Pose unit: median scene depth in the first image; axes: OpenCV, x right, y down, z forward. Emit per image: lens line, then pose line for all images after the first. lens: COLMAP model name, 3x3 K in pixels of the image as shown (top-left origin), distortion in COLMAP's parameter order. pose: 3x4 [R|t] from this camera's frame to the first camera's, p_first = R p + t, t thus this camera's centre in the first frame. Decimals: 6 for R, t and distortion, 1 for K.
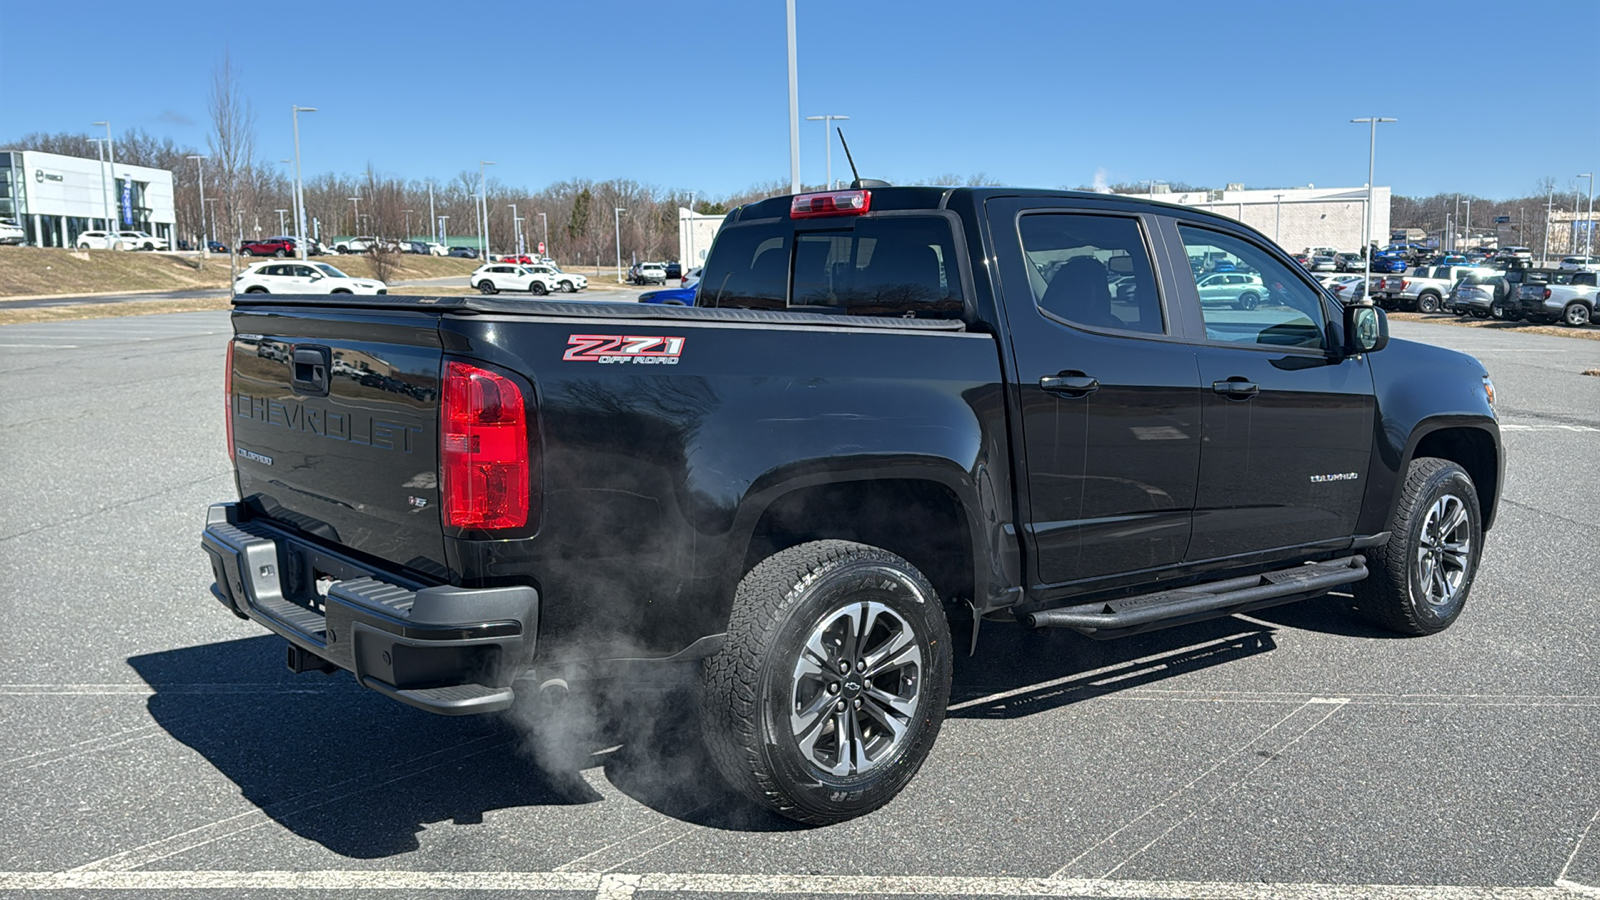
lens RADIAL K [[1361.6, 0, 844.3], [0, 1361.6, 441.4], [0, 0, 1]] dist [0.120282, -0.181030]
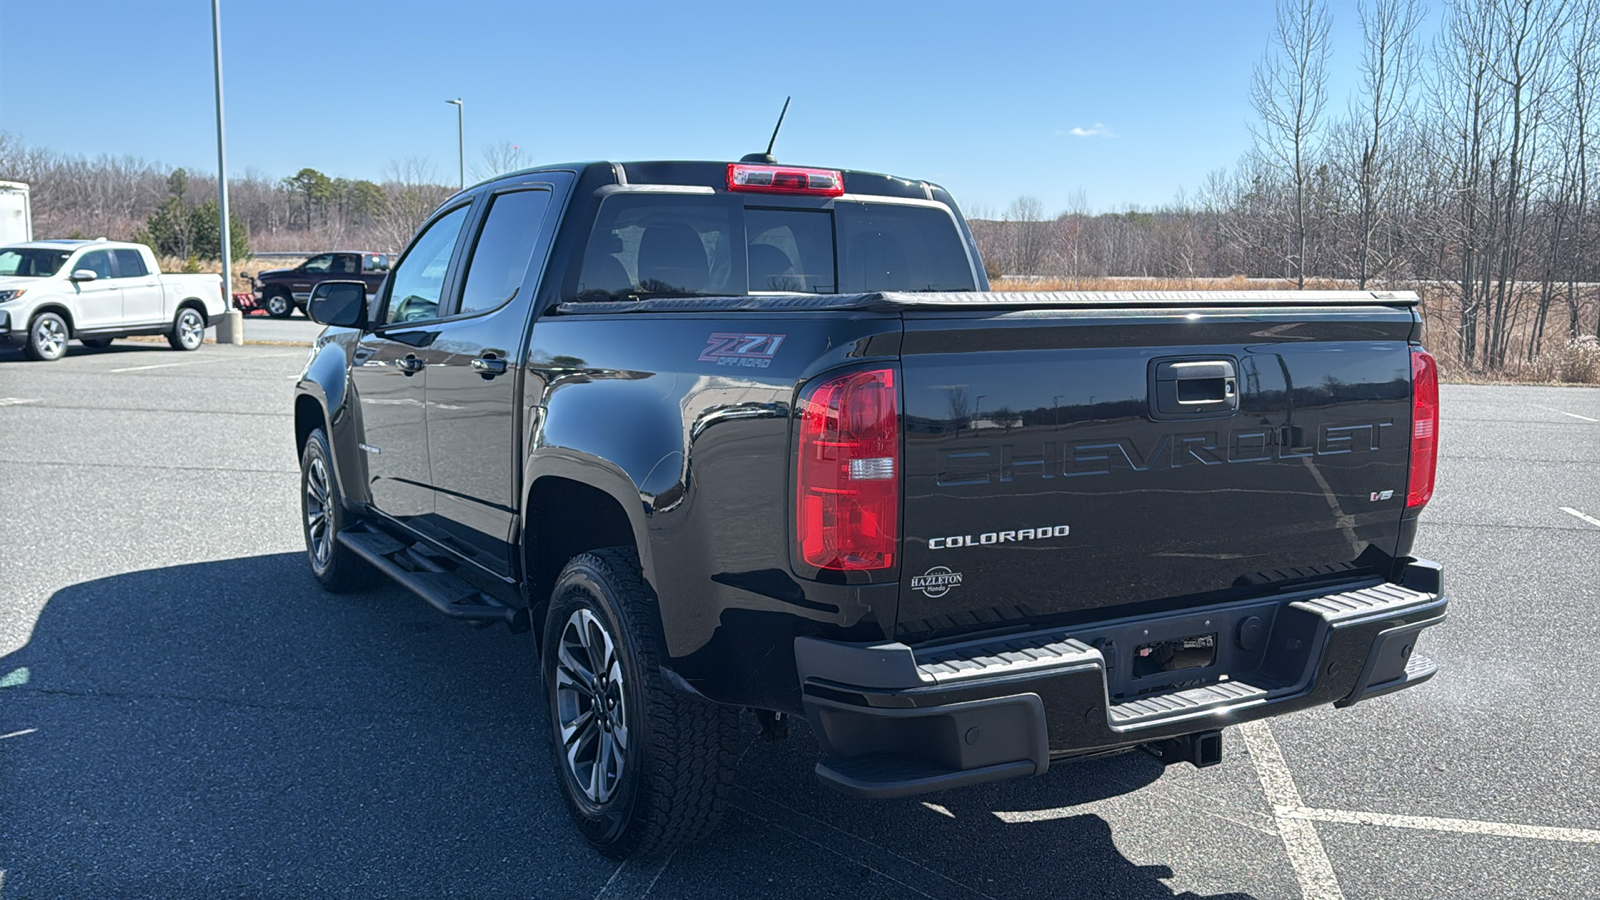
lens RADIAL K [[1373.7, 0, 829.4], [0, 1373.7, 449.4], [0, 0, 1]] dist [0.097408, -0.124046]
pose [[0.163157, -0.128449, 0.978203, -0.857950], [0.096619, 0.988803, 0.113726, -0.090466], [-0.981858, 0.075957, 0.173741, 0.764543]]
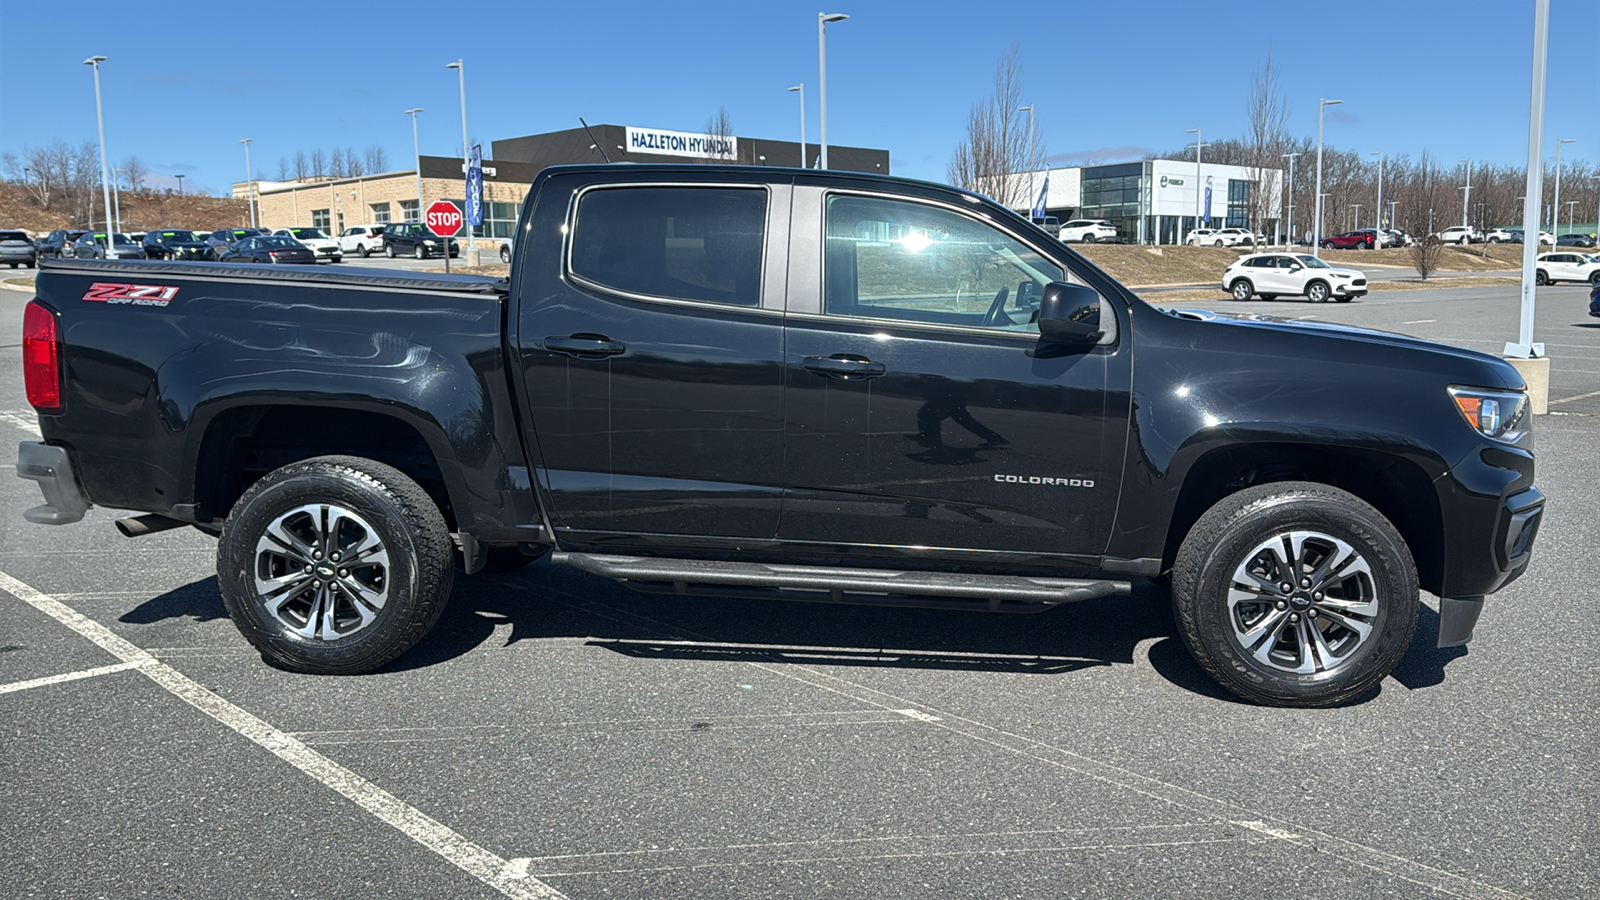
lens RADIAL K [[1356.1, 0, 842.3], [0, 1356.1, 467.0], [0, 0, 1]] dist [0.138068, -0.225912]
pose [[0.707824, 0.101726, -0.699026, 0.903074], [-0.085225, 0.994646, 0.058449, -0.022854], [0.701229, 0.018203, 0.712704, 0.314970]]
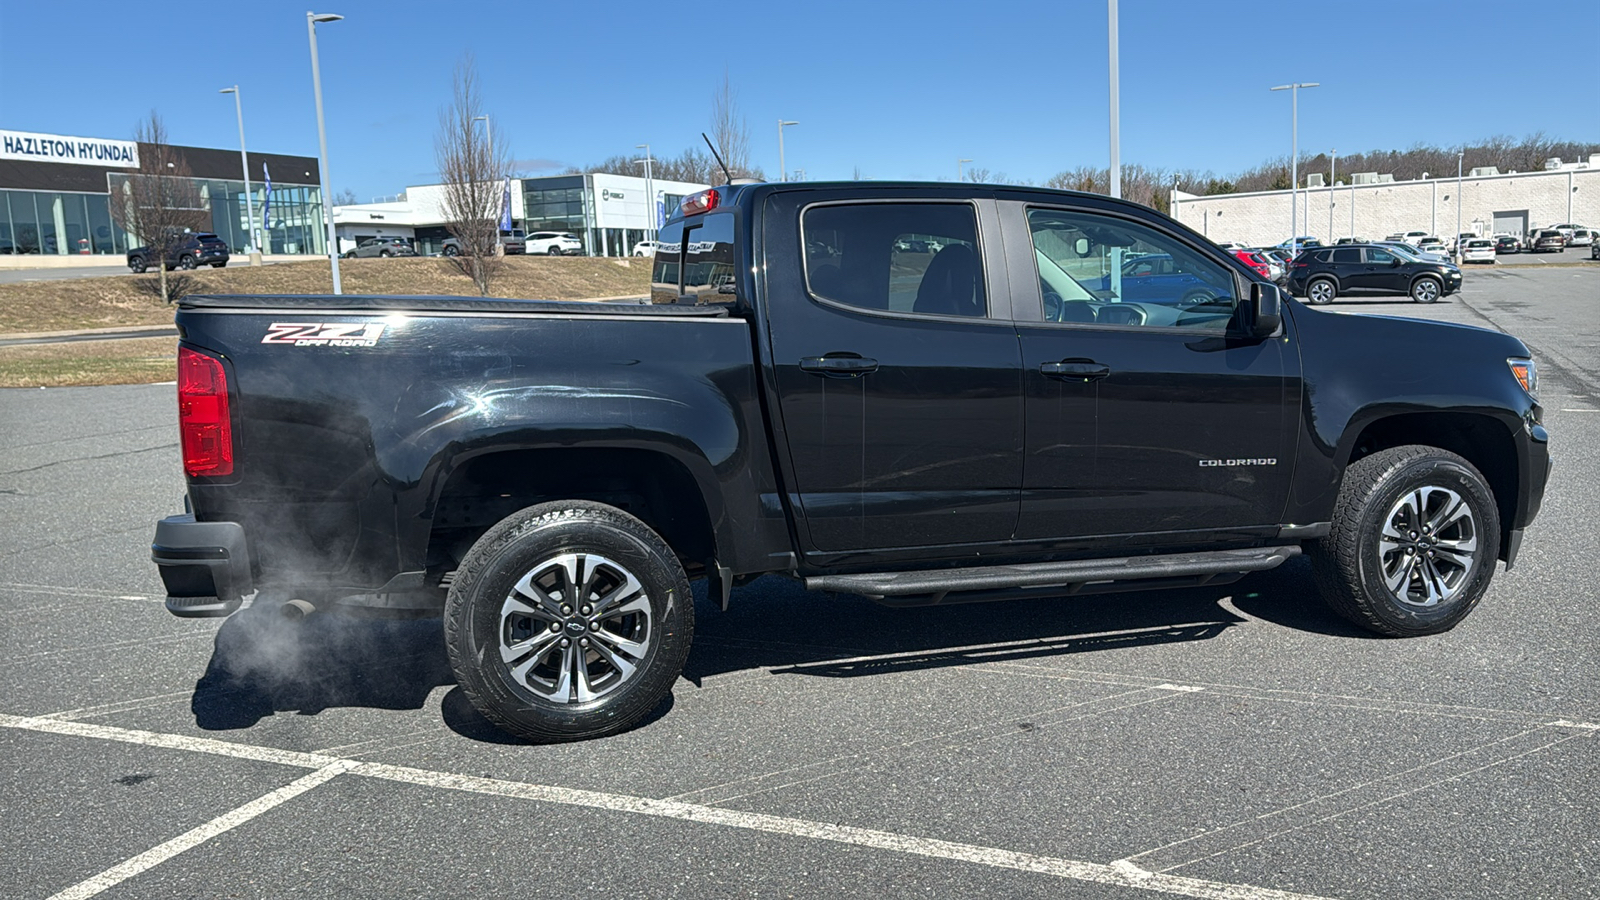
lens RADIAL K [[1356.1, 0, 839.8], [0, 1356.1, 460.8], [0, 0, 1]] dist [0.138068, -0.225912]
pose [[0.931728, 0.022796, -0.362441, 0.463444], [-0.014742, 0.999579, 0.024970, 0.005478], [0.362858, -0.017922, 0.931672, 0.008345]]
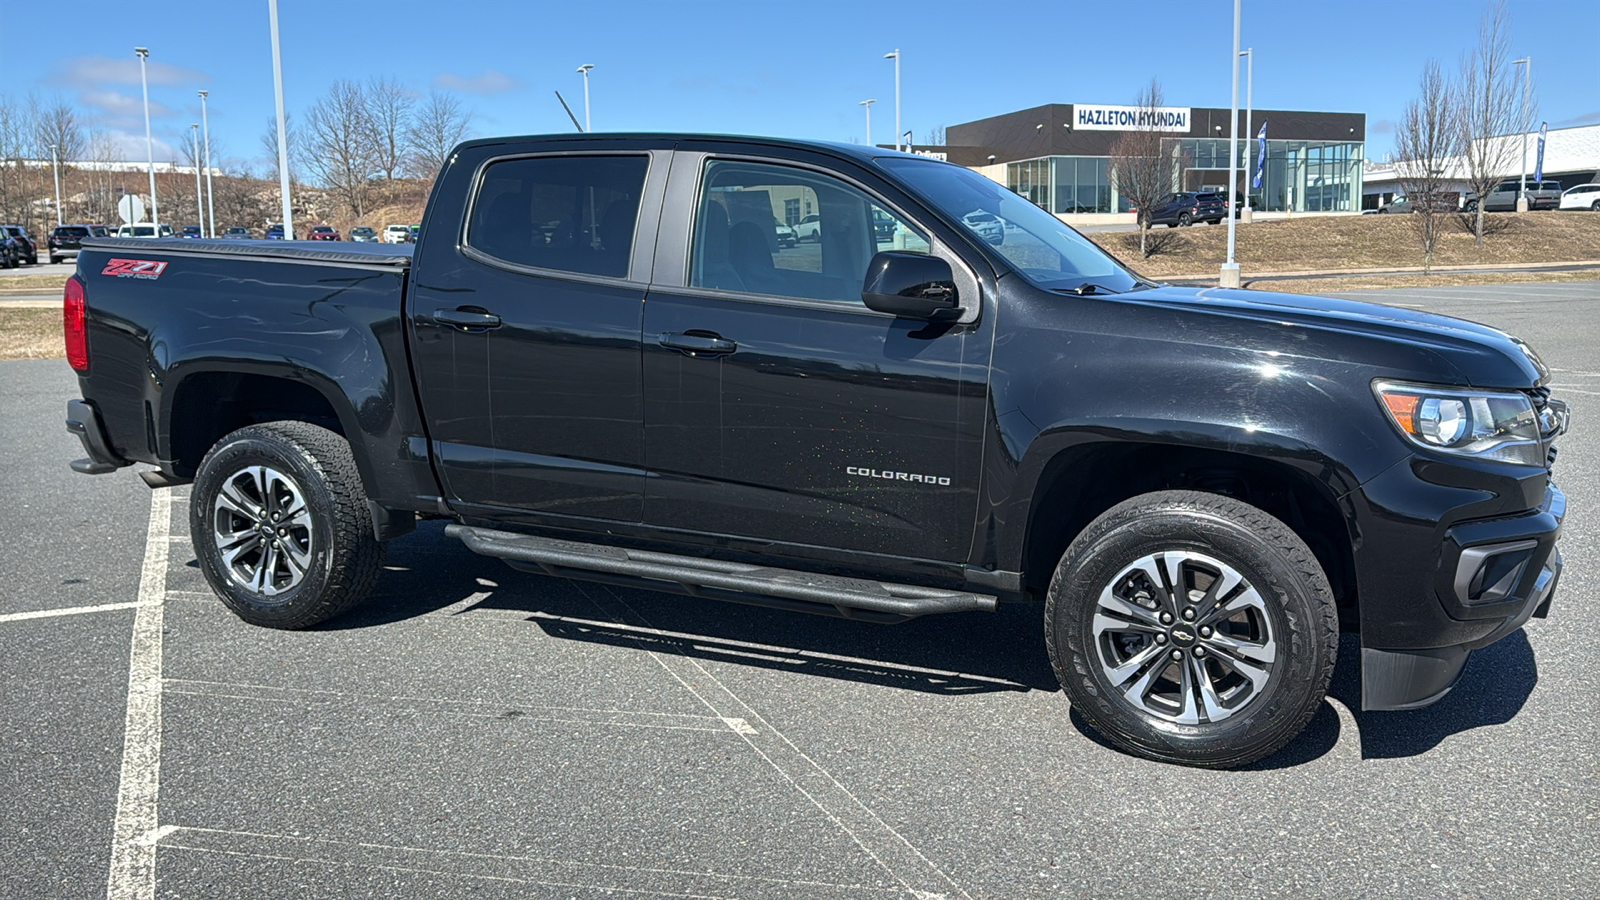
lens RADIAL K [[1356.1, 0, 839.7], [0, 1356.1, 442.0], [0, 0, 1]] dist [0.138068, -0.225912]
pose [[0.430081, 0.122160, -0.894487, 1.063912], [-0.100341, 0.991132, 0.087114, -0.058028], [0.897197, 0.052287, 0.438524, 0.668282]]
